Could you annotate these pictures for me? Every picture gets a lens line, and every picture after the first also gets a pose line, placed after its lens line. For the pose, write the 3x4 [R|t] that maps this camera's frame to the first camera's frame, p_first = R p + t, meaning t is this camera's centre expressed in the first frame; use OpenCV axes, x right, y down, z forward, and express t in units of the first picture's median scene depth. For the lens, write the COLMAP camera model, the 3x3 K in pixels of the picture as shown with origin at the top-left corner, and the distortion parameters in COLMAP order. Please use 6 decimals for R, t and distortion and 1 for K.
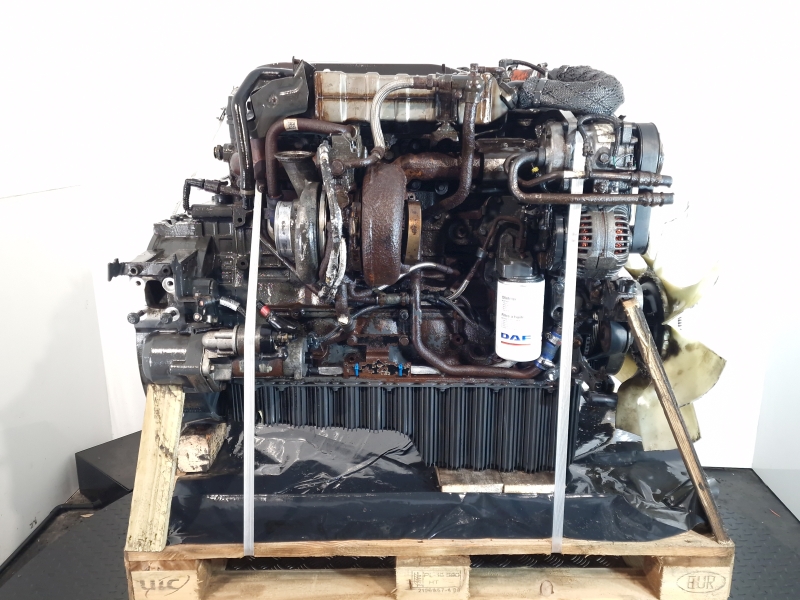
lens RADIAL K [[652.5, 0, 398.7], [0, 652.5, 297.4], [0, 0, 1]] dist [0.051520, 0.003580]
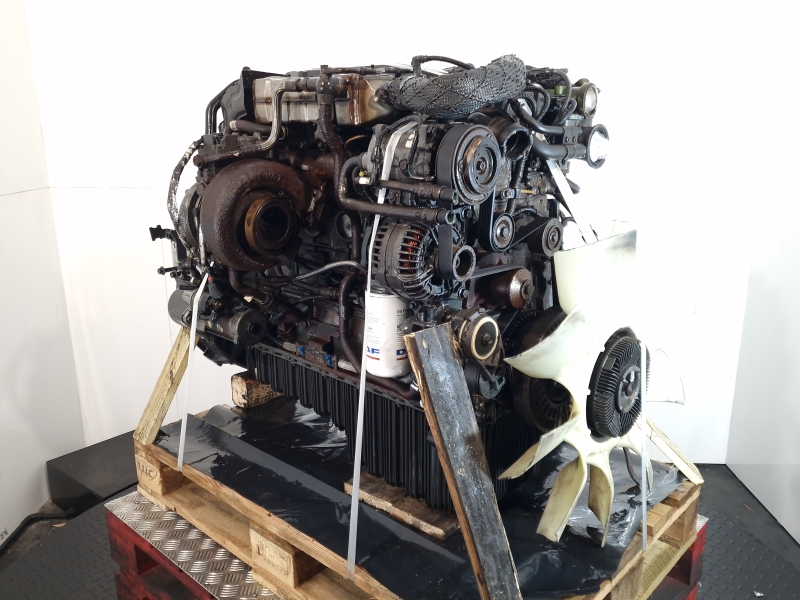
lens RADIAL K [[652.5, 0, 401.7], [0, 652.5, 299.8], [0, 0, 1]] dist [0.051520, 0.003580]
pose [[0.739522, 0.173320, -0.650437, 0.834616], [-0.169347, 0.983108, 0.069424, -0.085161], [0.651482, 0.058809, 0.756381, 0.310531]]
